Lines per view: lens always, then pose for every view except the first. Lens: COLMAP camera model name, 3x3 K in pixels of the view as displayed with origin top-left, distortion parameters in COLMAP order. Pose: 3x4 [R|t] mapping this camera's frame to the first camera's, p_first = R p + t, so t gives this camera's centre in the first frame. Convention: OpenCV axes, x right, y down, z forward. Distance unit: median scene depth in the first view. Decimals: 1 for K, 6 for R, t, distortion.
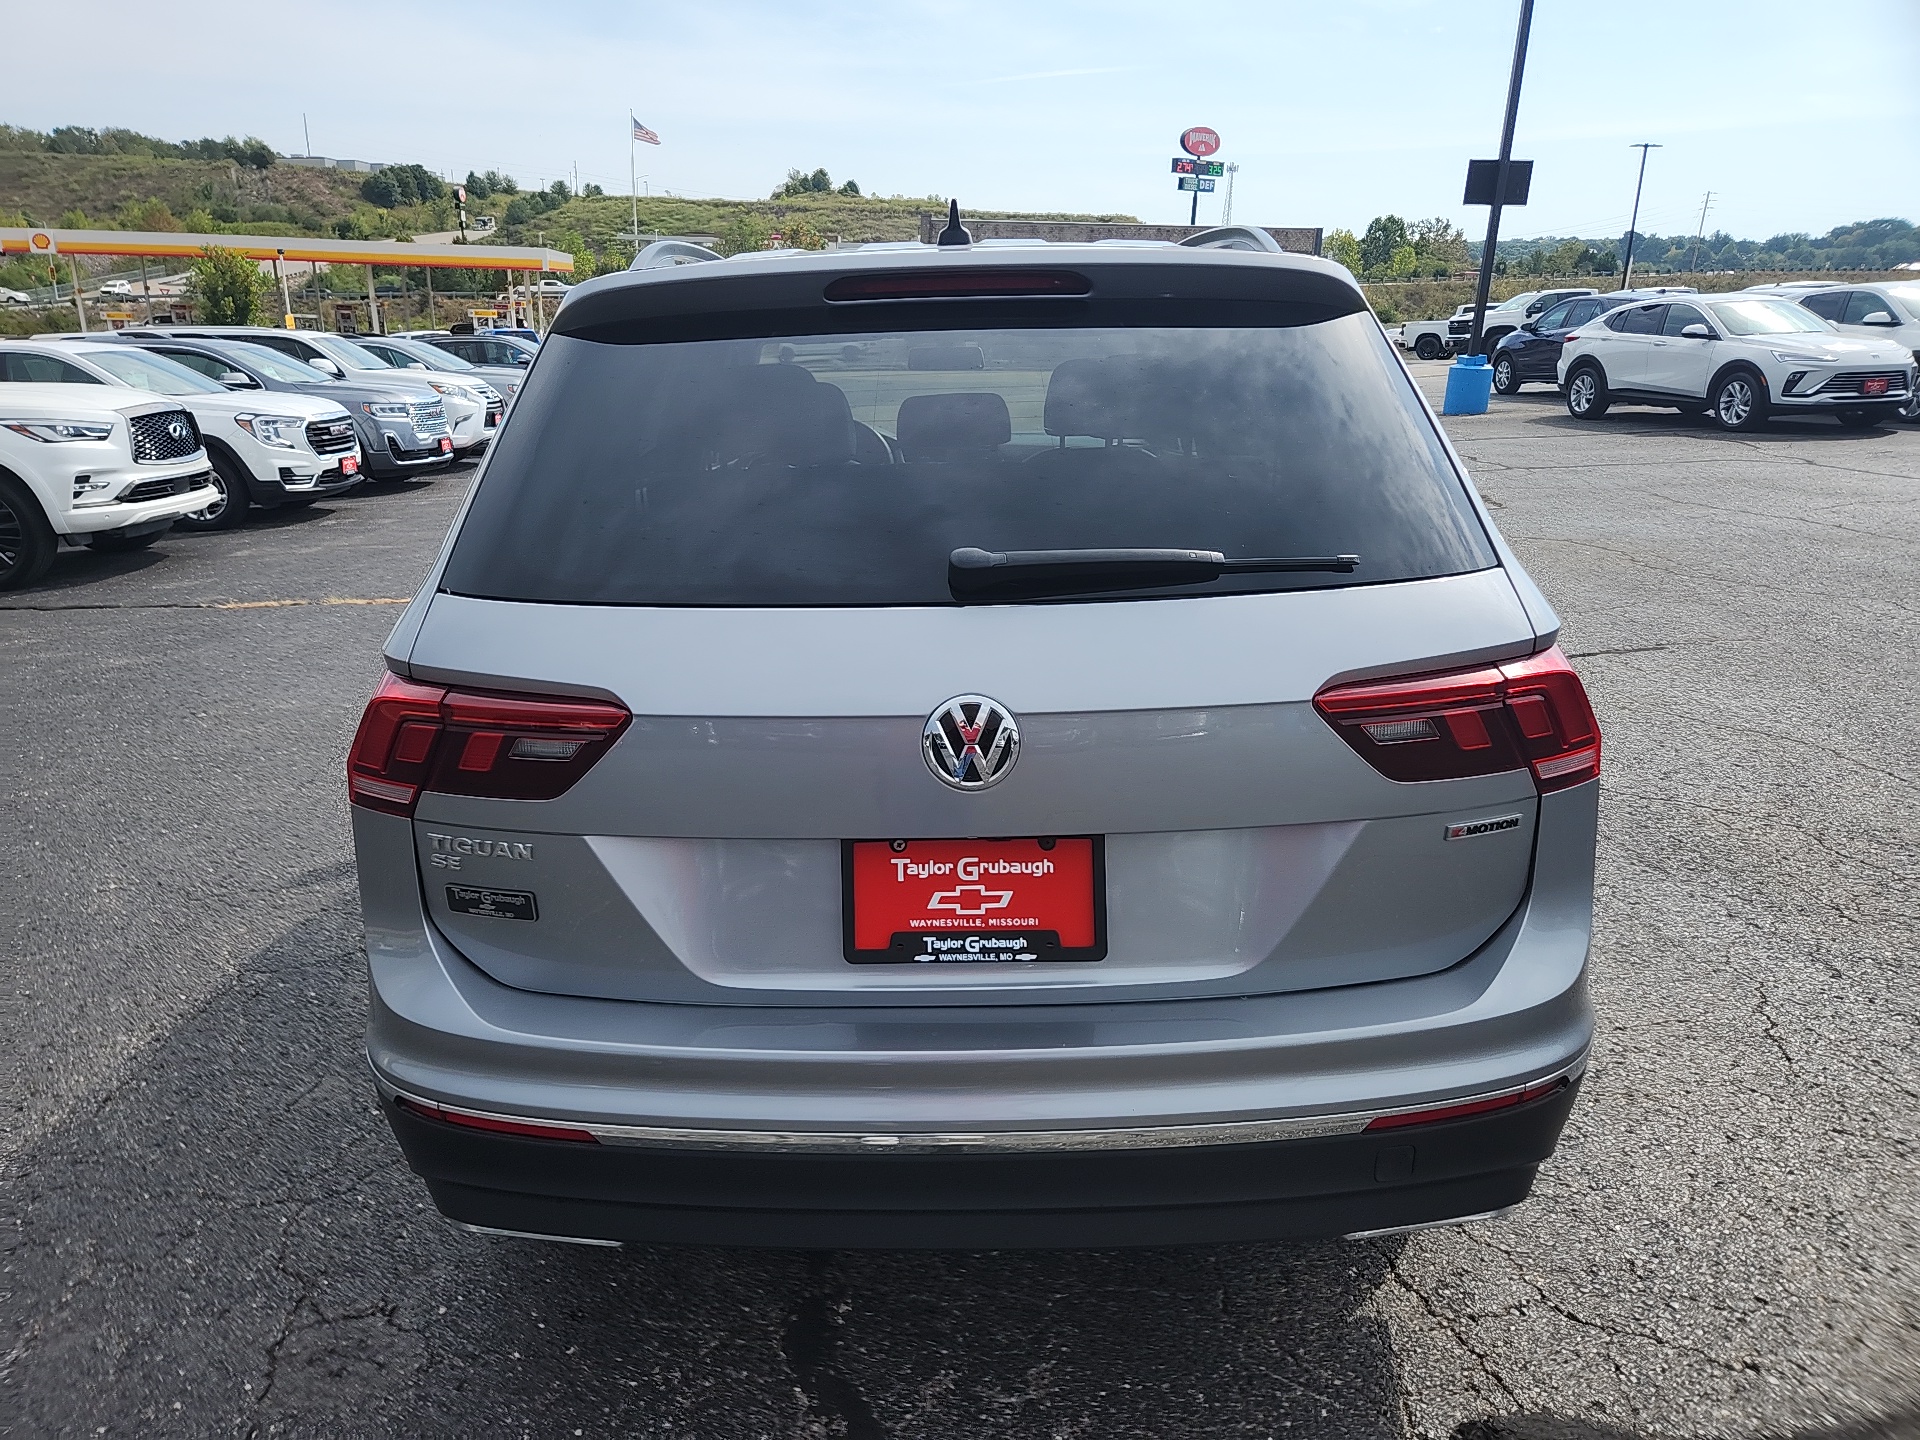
lens RADIAL K [[1279.9, 0, 928.3], [0, 1279.9, 712.9], [0, 0, 1]] dist [0.073166, -0.062140]
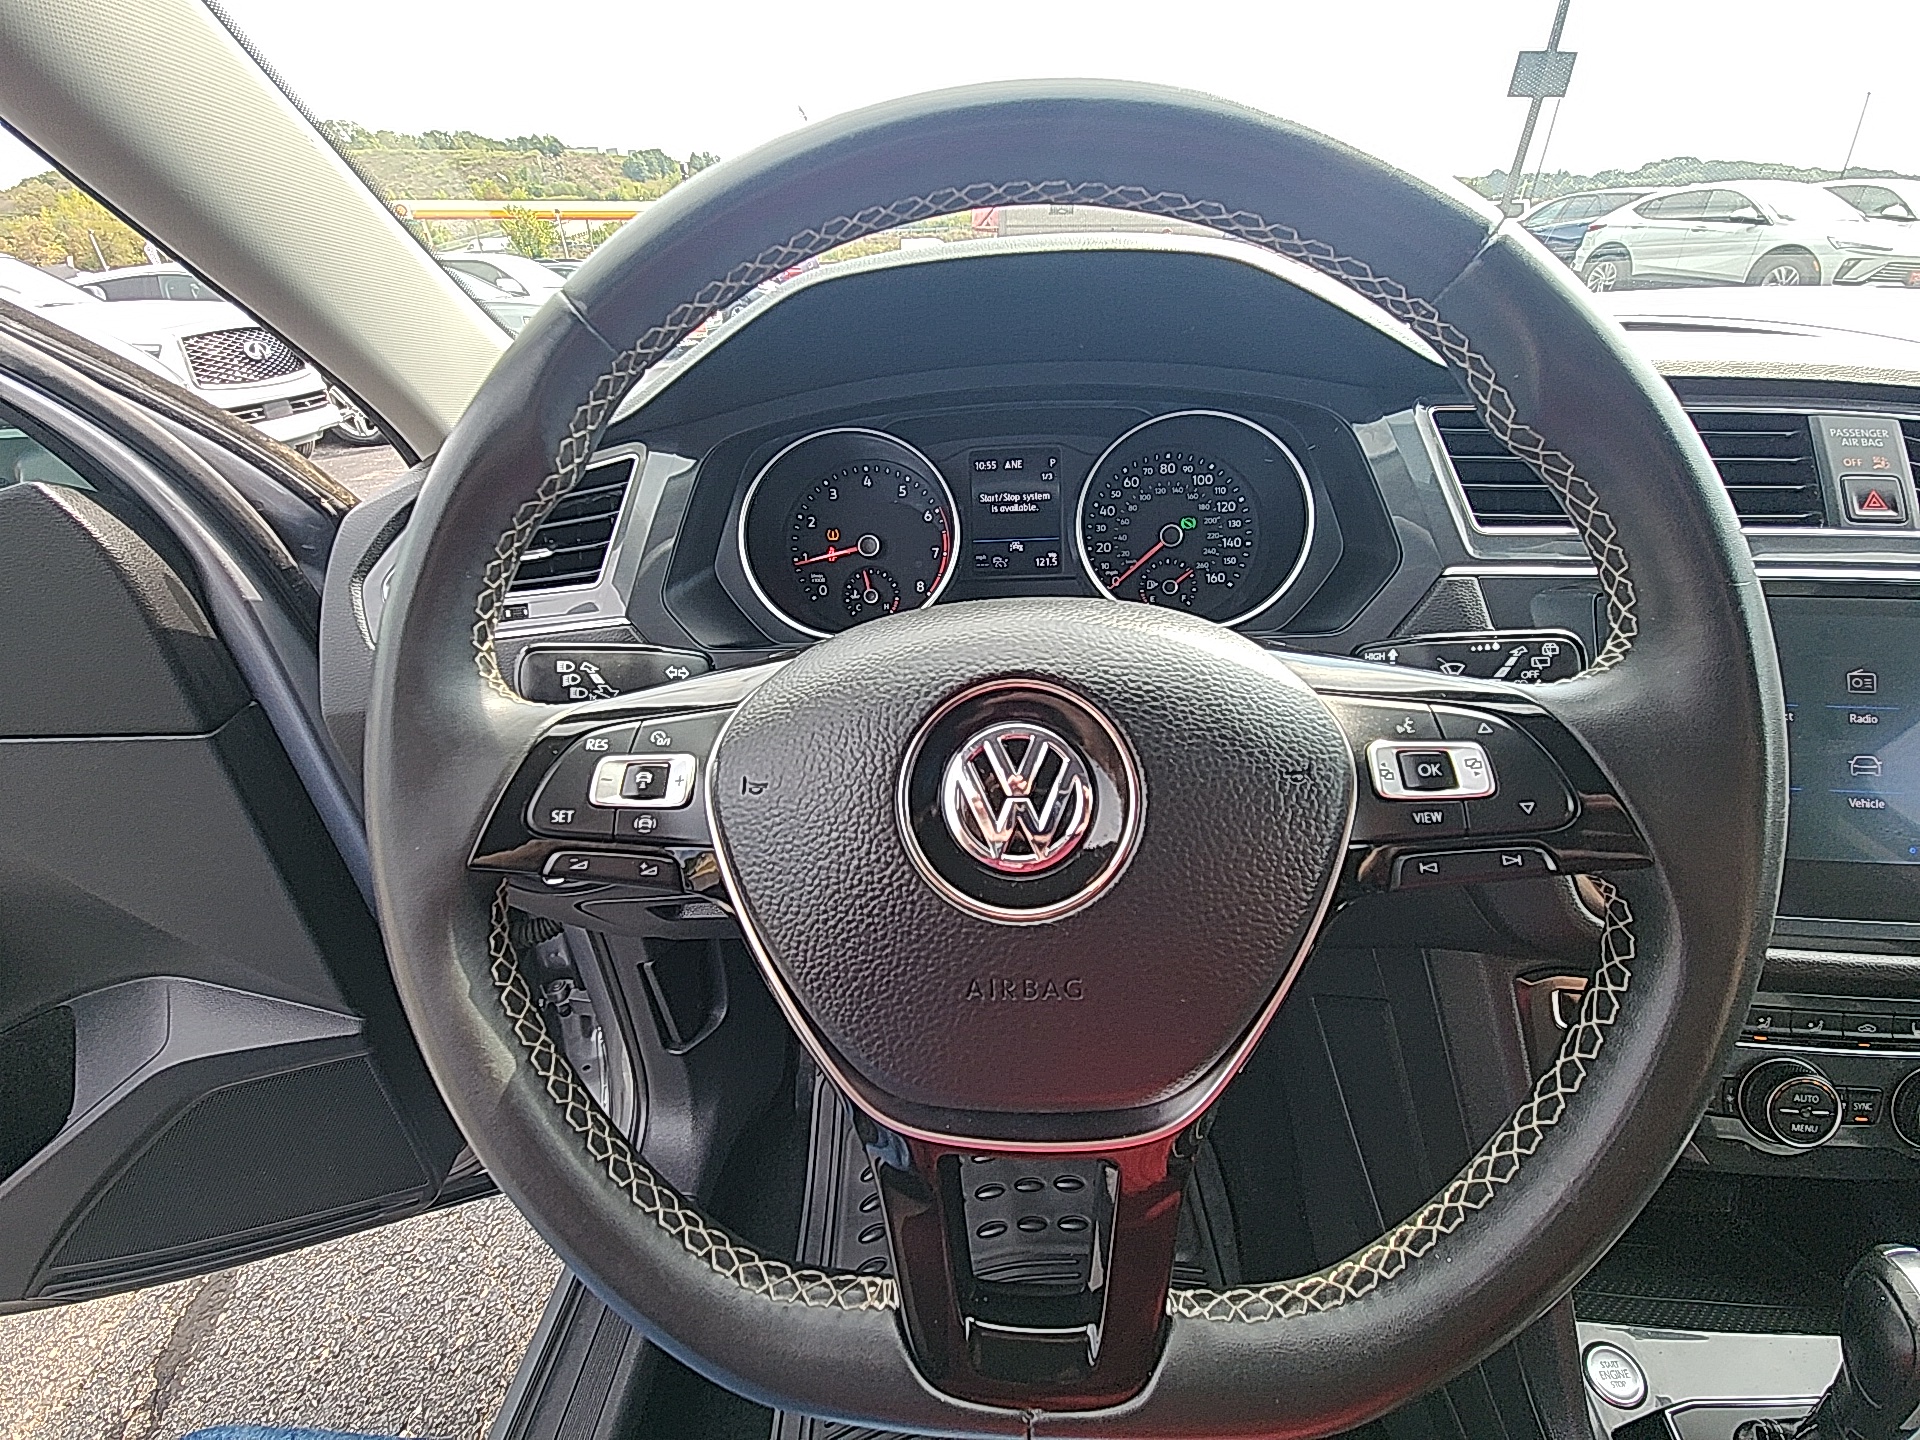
lens RADIAL K [[774.0, 0, 951.6], [0, 774.0, 700.8], [0, 0, 1]] dist [0.018990, -0.012791]
pose [[0.998157, 0.003722, -0.060570, -0.025144], [0.010022, 0.974302, 0.225022, -0.071140], [0.059851, -0.225215, 0.972469, 0.330385]]
